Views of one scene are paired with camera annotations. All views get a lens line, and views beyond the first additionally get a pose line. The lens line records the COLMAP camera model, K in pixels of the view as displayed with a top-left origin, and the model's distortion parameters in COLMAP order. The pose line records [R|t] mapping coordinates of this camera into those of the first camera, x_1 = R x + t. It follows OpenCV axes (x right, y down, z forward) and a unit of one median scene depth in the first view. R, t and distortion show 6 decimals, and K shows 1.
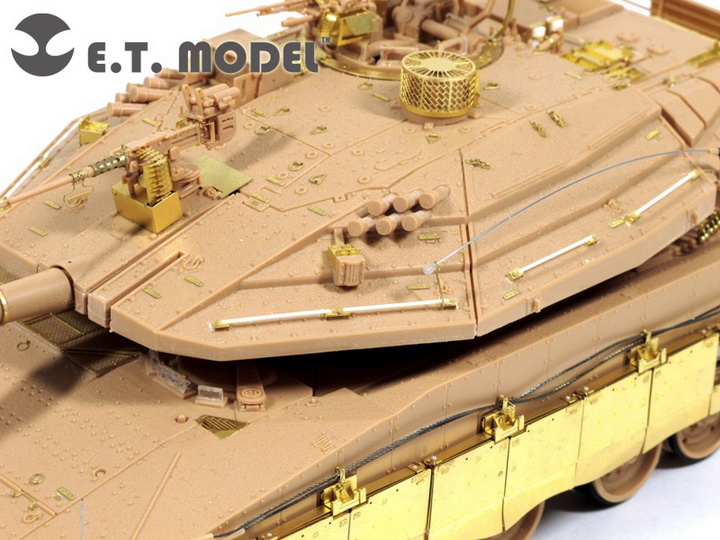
lens RADIAL K [[2885.2, 0, 360.1], [0, 2885.2, 268.3], [0, 0, 1]] dist [-0.166209, 0.000000]
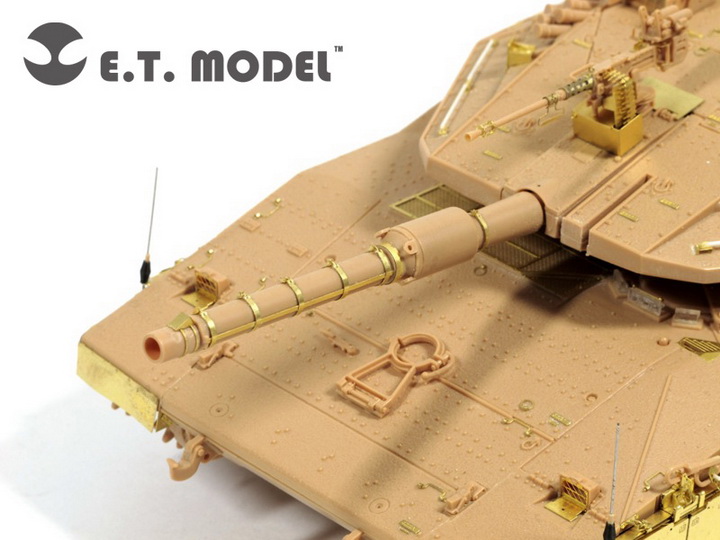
lens RADIAL K [[2885.2, 0, 360.0], [0, 2885.2, 271.7], [0, 0, 1]] dist [-0.166209, 0.000000]
pose [[0.995835, -0.013951, 0.090098, -0.252550], [0.010980, 0.999382, 0.033381, -0.006425], [-0.090508, -0.032252, 0.995373, 0.016666]]
